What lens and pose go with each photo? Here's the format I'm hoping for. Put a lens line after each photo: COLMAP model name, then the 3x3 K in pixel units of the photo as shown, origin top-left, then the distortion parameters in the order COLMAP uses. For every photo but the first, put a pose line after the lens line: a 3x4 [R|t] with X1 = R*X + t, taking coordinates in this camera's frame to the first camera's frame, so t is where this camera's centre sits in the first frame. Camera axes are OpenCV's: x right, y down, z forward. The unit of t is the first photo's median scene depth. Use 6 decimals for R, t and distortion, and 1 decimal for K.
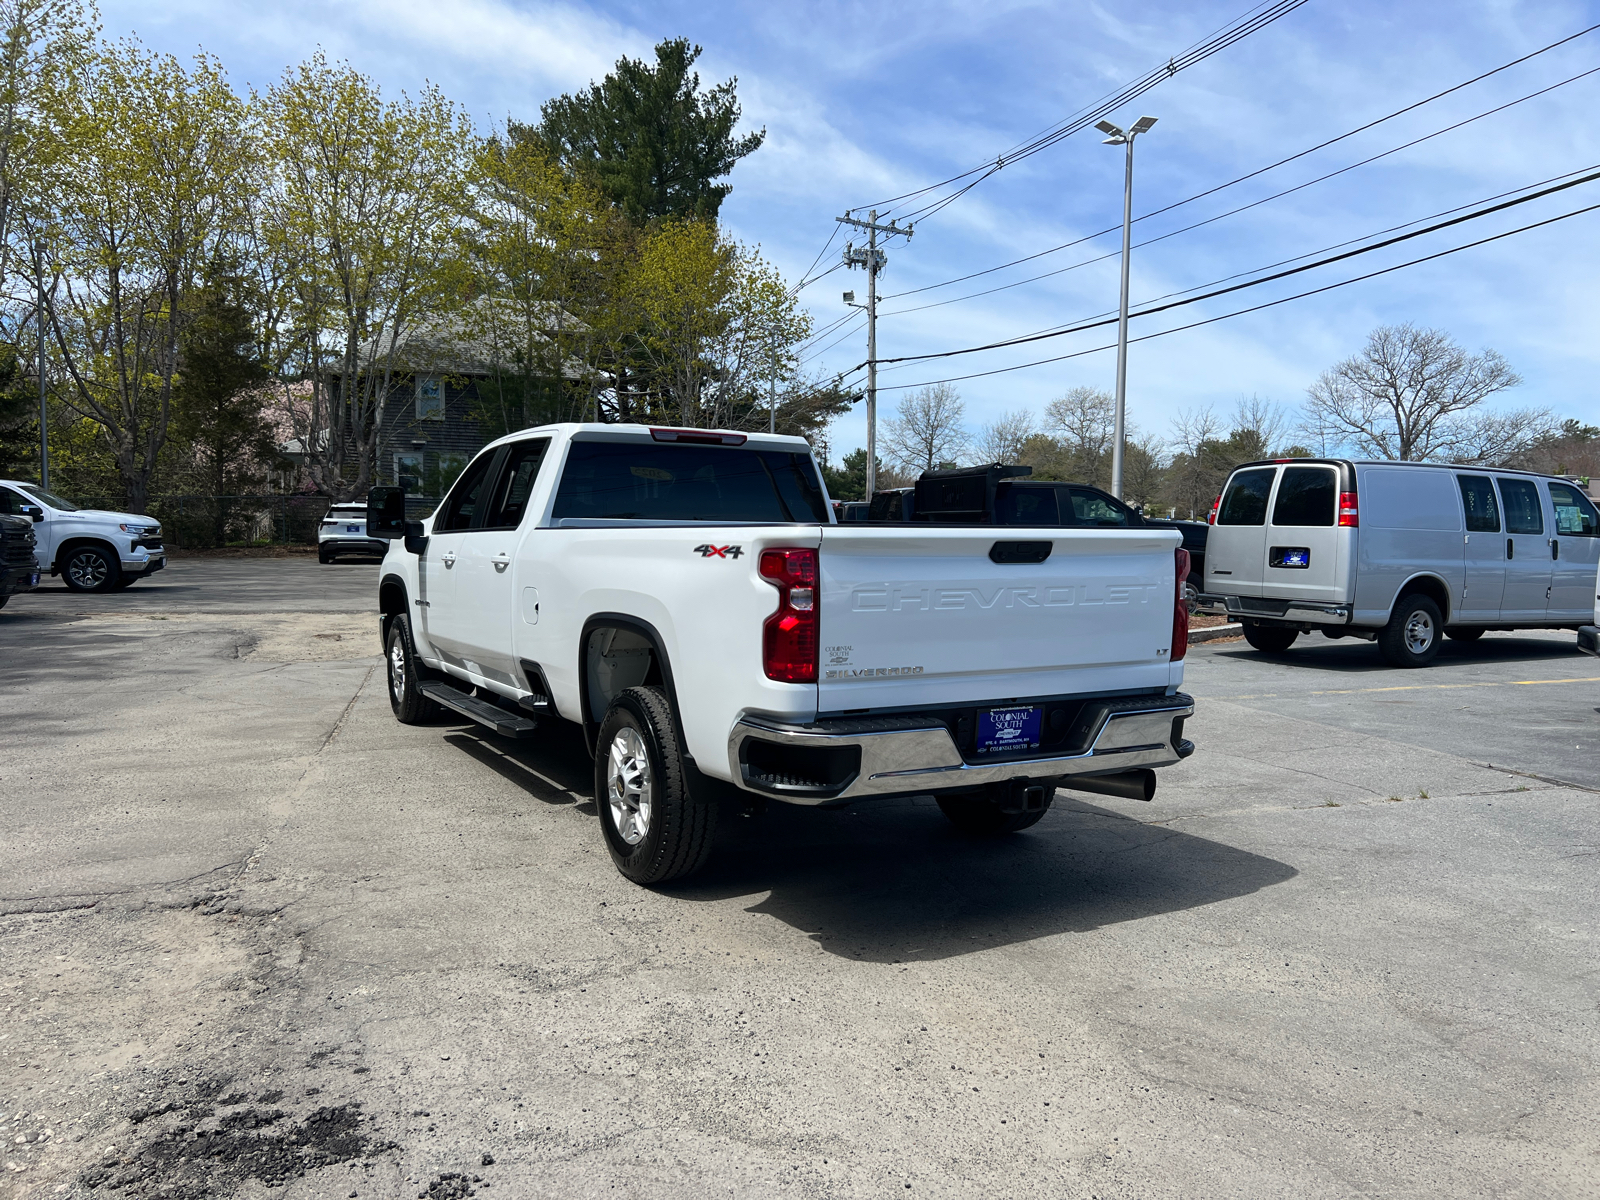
lens RADIAL K [[1205.0, 0, 805.0], [0, 1205.0, 613.9], [0, 0, 1]] dist [0.051769, -0.054099]
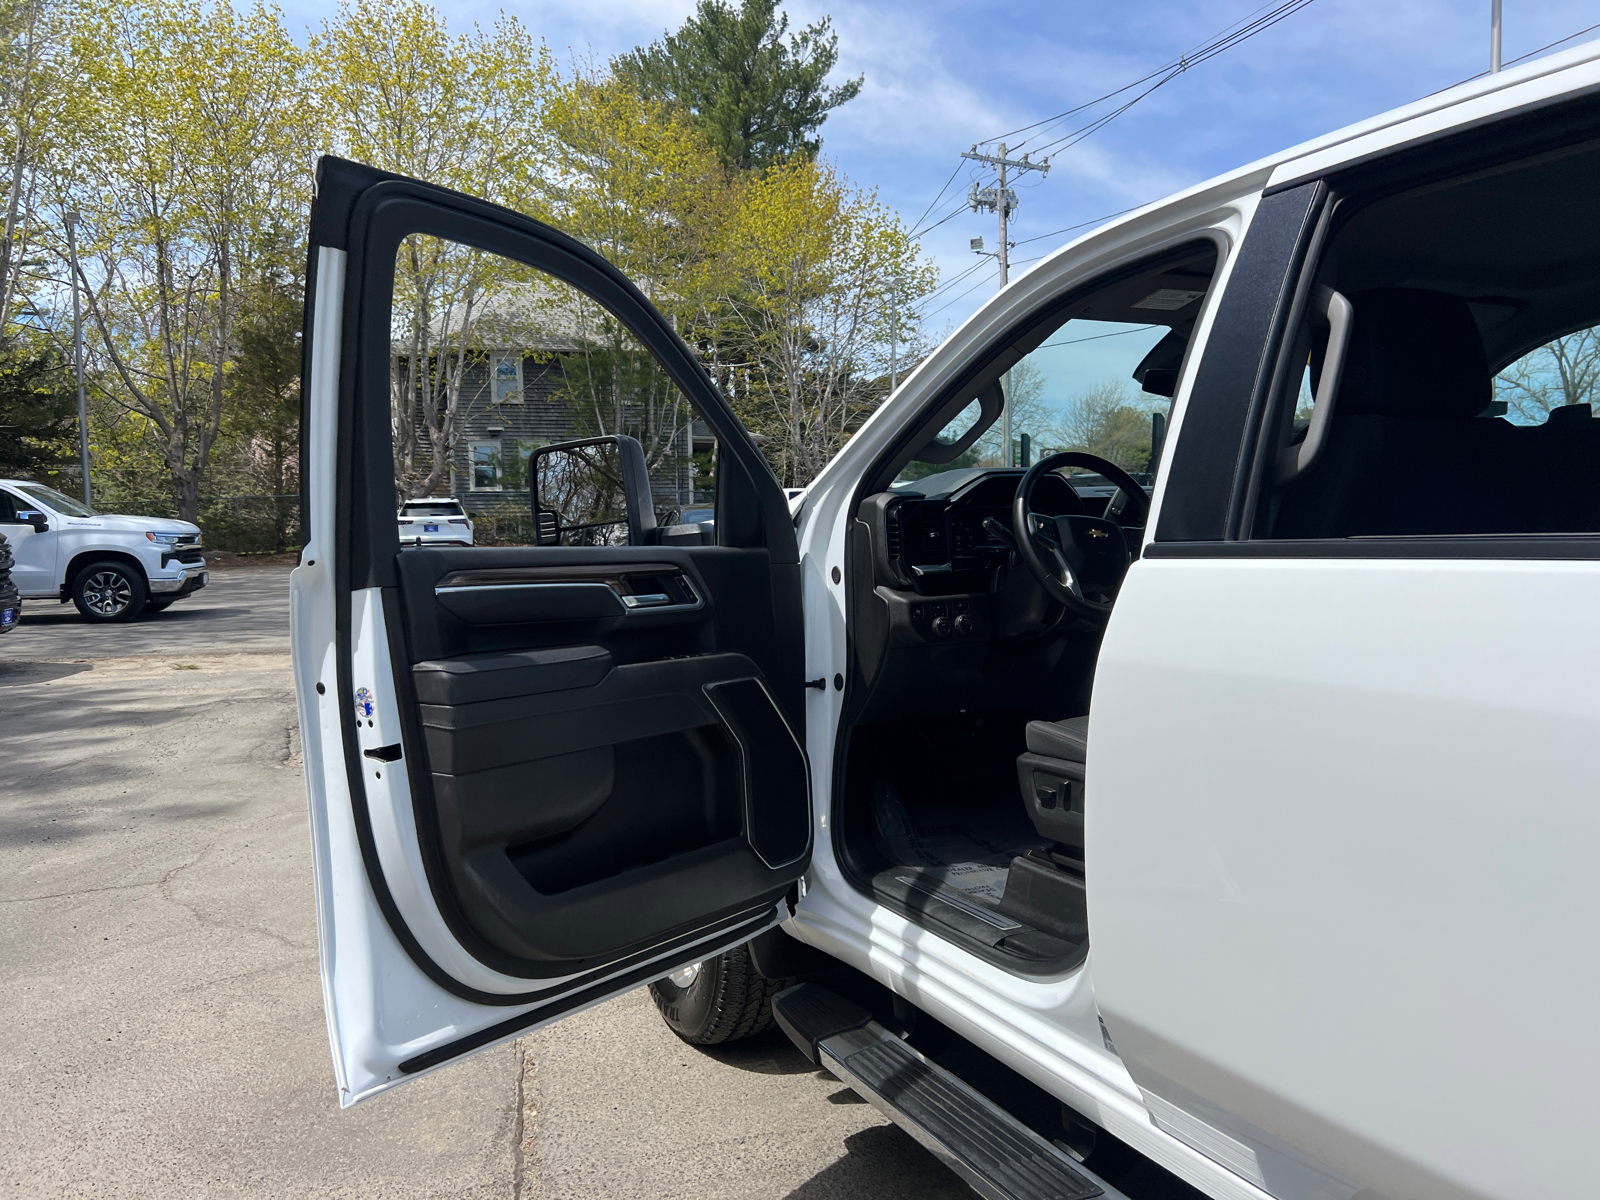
lens RADIAL K [[1205.3, 0, 781.0], [0, 1205.3, 607.1], [0, 0, 1]] dist [0.042934, -0.042982]
pose [[0.997628, -0.023547, -0.064677, -0.071724], [0.023923, 0.999701, 0.005045, -0.012967], [0.064539, -0.006580, 0.997893, 0.163258]]
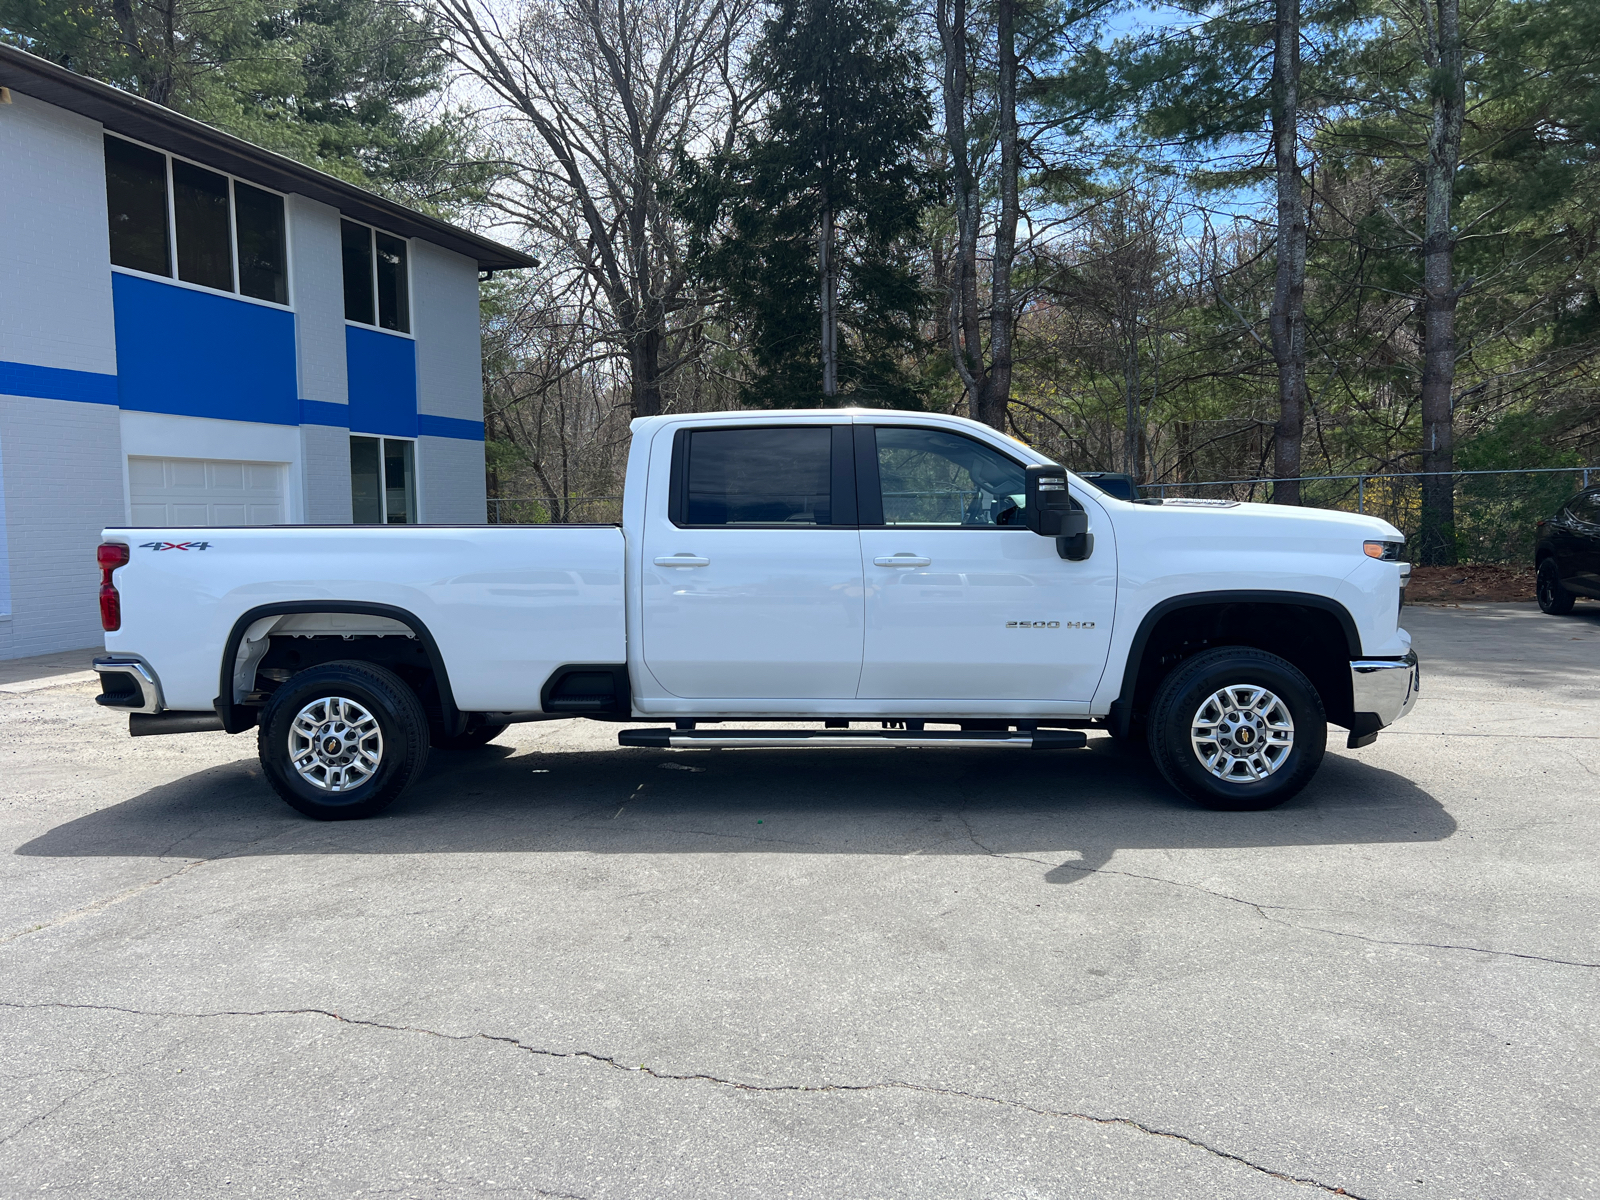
lens RADIAL K [[1205.0, 0, 788.9], [0, 1205.0, 613.8], [0, 0, 1]] dist [0.051769, -0.054099]
pose [[-0.543652, 0.065809, -0.836726, 0.144393], [-0.048960, 0.992737, 0.109890, -0.022674], [0.837881, 0.100708, -0.536482, 0.333649]]
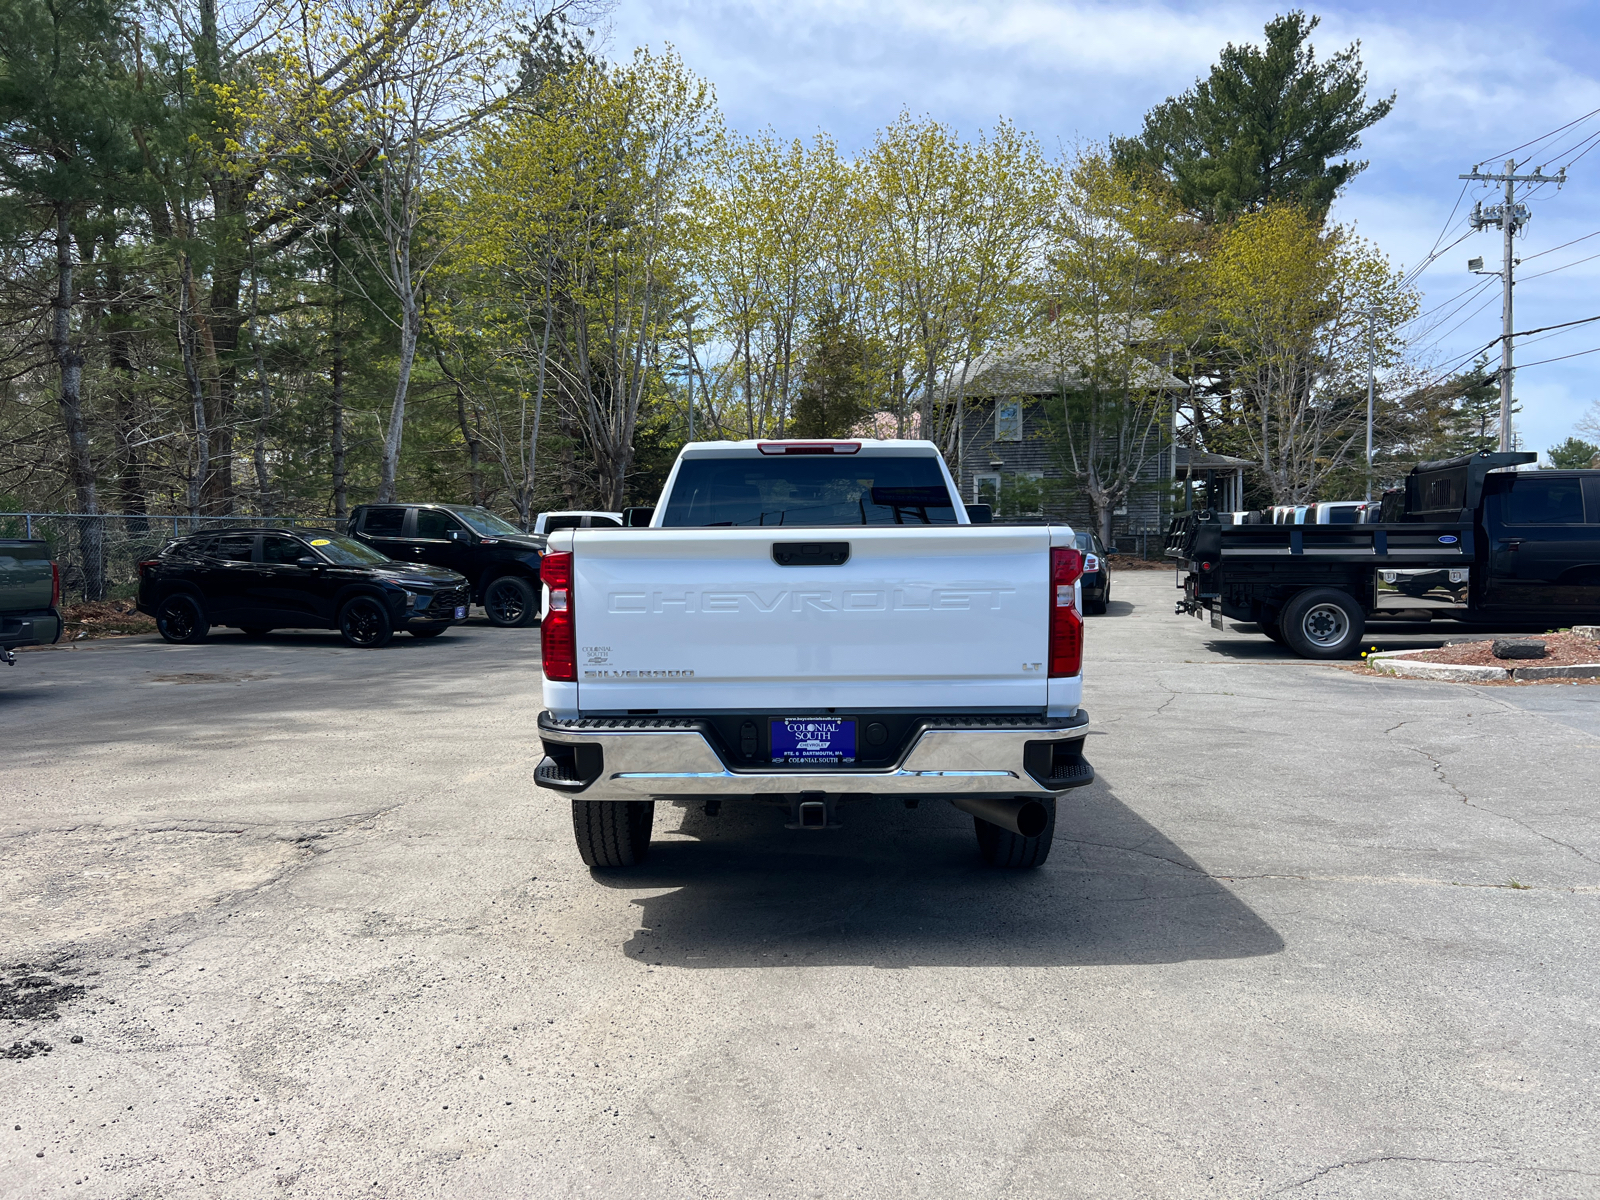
lens RADIAL K [[1205.0, 0, 799.2], [0, 1205.0, 611.8], [0, 0, 1]] dist [0.051769, -0.054099]
pose [[0.861777, 0.010340, -0.507182, 0.084724], [-0.017632, 0.999799, -0.009576, 0.000461], [0.506981, 0.017195, 0.861786, 0.023676]]
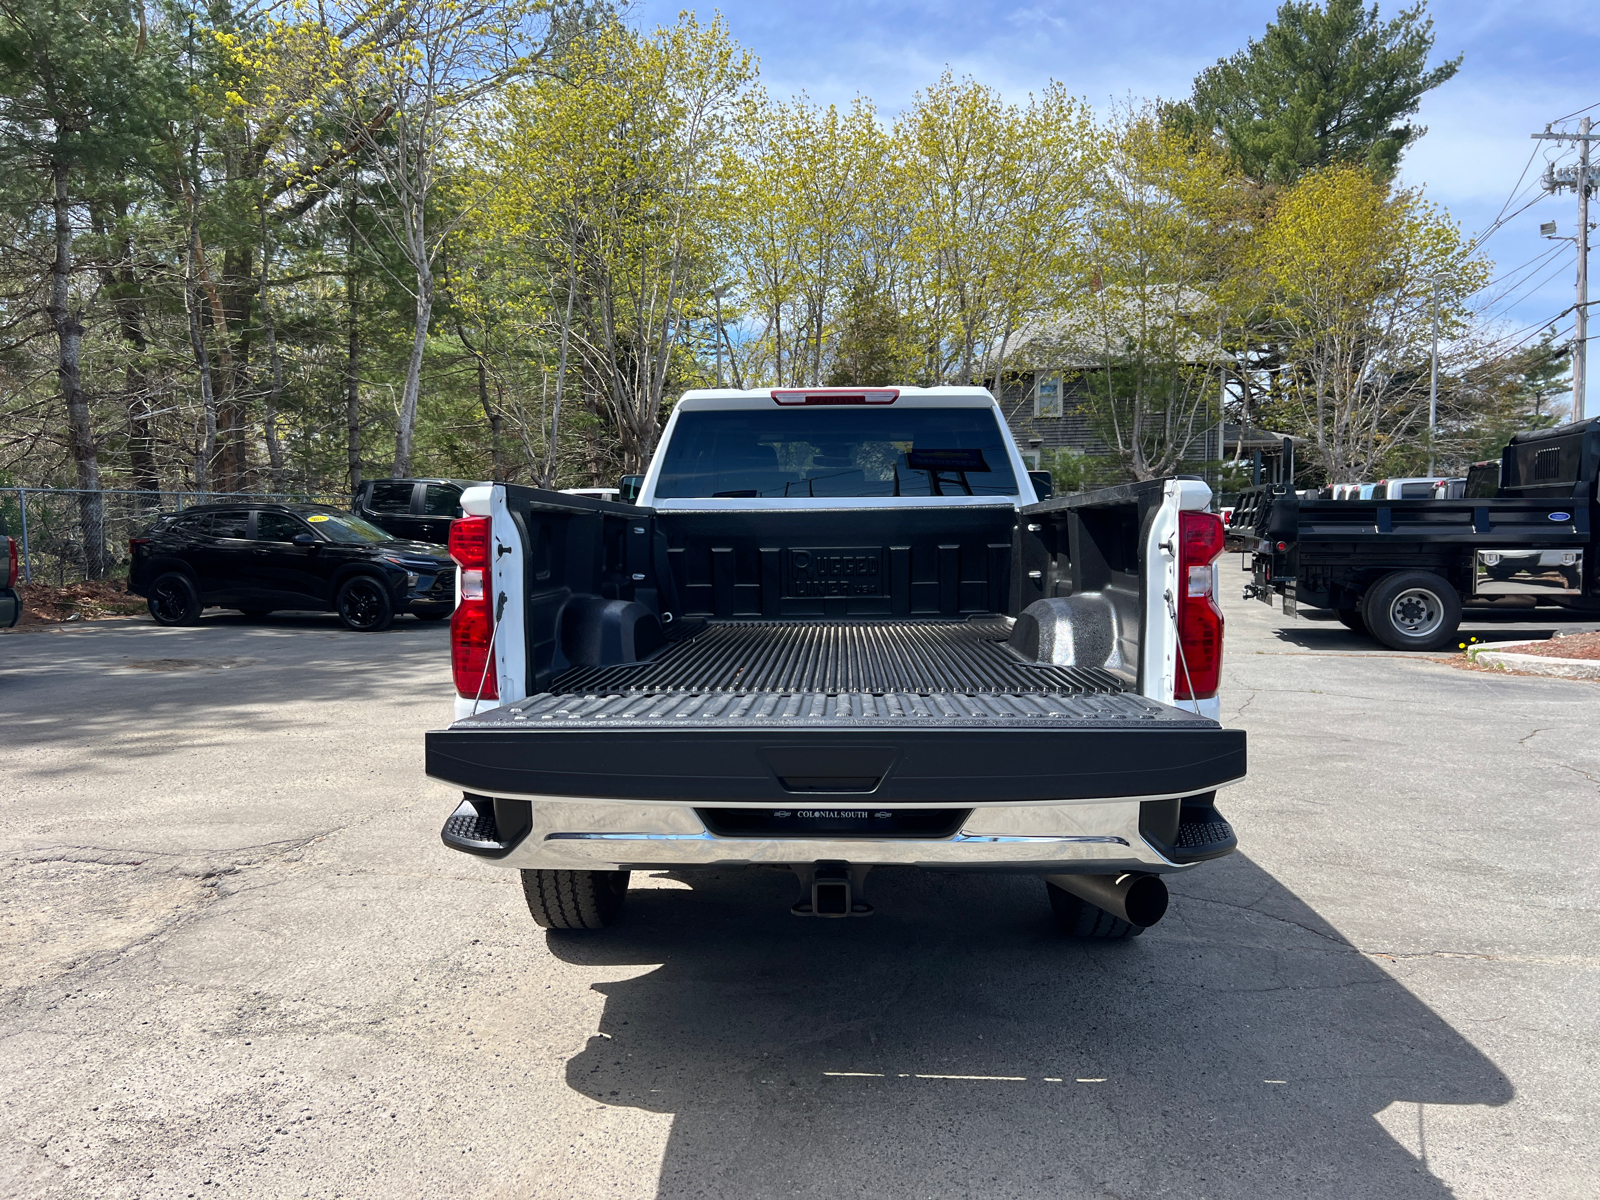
lens RADIAL K [[1205.0, 0, 791.2], [0, 1205.0, 608.6], [0, 0, 1]] dist [0.051769, -0.054099]
pose [[0.844221, 0.020731, -0.535594, 0.067506], [-0.022123, 0.999748, 0.003826, -0.000561], [0.535538, 0.008619, 0.844467, 0.055516]]
